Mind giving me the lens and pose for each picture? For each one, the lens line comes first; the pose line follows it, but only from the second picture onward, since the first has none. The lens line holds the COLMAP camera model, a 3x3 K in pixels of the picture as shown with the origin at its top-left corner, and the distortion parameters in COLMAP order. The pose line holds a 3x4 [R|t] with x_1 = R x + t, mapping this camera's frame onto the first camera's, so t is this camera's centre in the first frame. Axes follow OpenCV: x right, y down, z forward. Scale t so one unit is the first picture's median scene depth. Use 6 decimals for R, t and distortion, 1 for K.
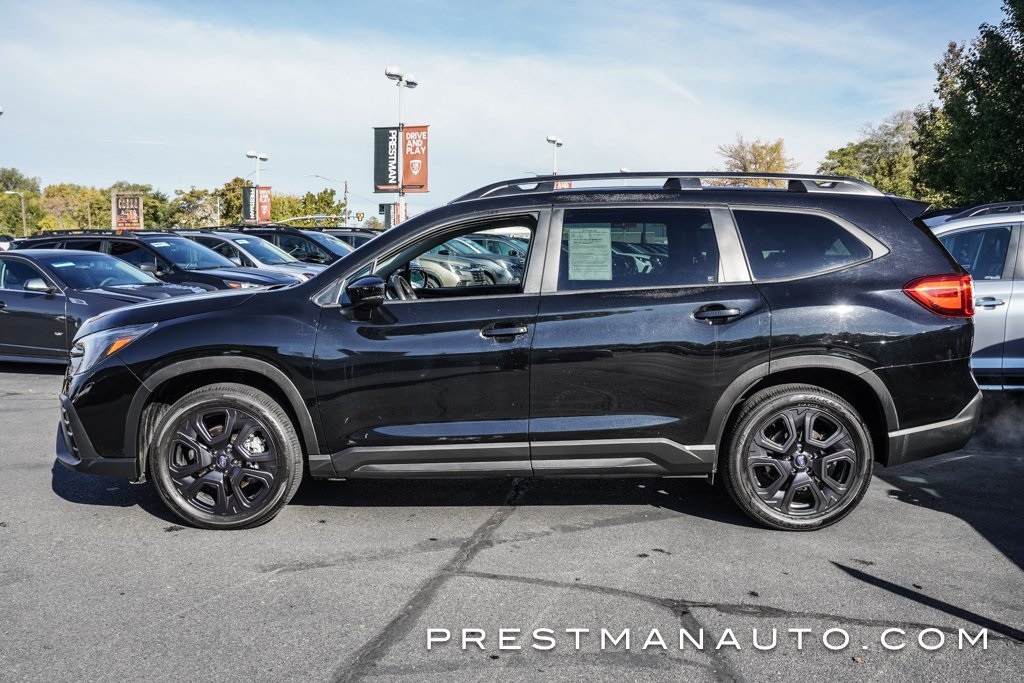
lens RADIAL K [[969.5, 0, 512.0], [0, 969.5, 341.5], [0, 0, 1]] dist [-0.004582, -0.003755]
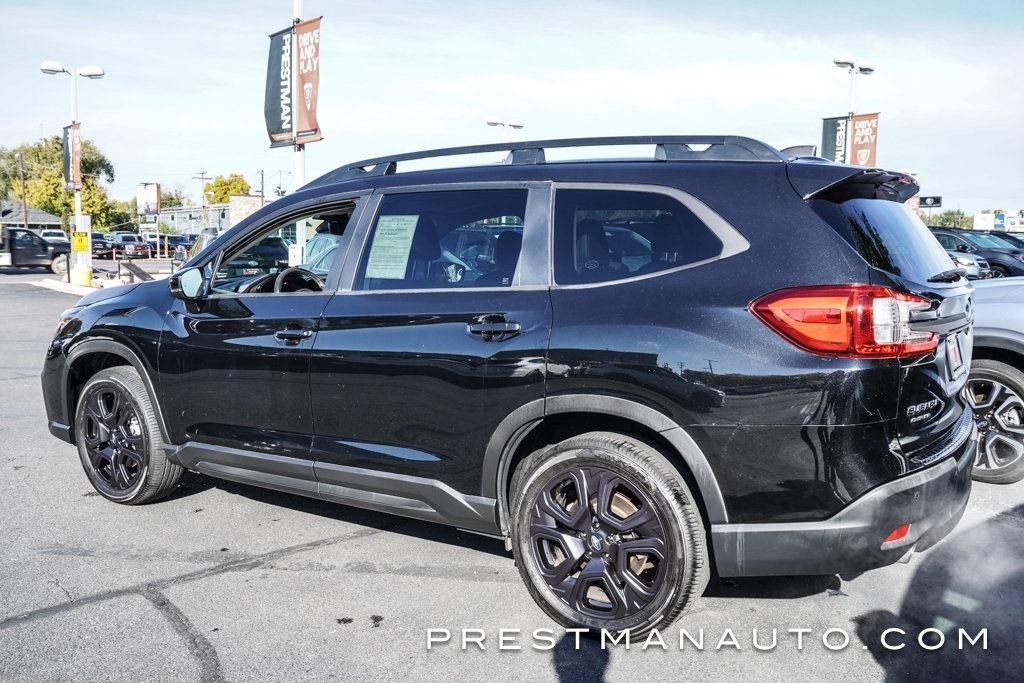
lens RADIAL K [[895.6, 0, 512.0], [0, 895.6, 341.5], [0, 0, 1]] dist [-0.018857, 0.006697]
pose [[0.832118, 0.066993, -0.550538, 0.590659], [-0.058509, 0.997742, 0.032978, -0.040612], [0.551504, 0.004770, 0.834159, 0.414519]]
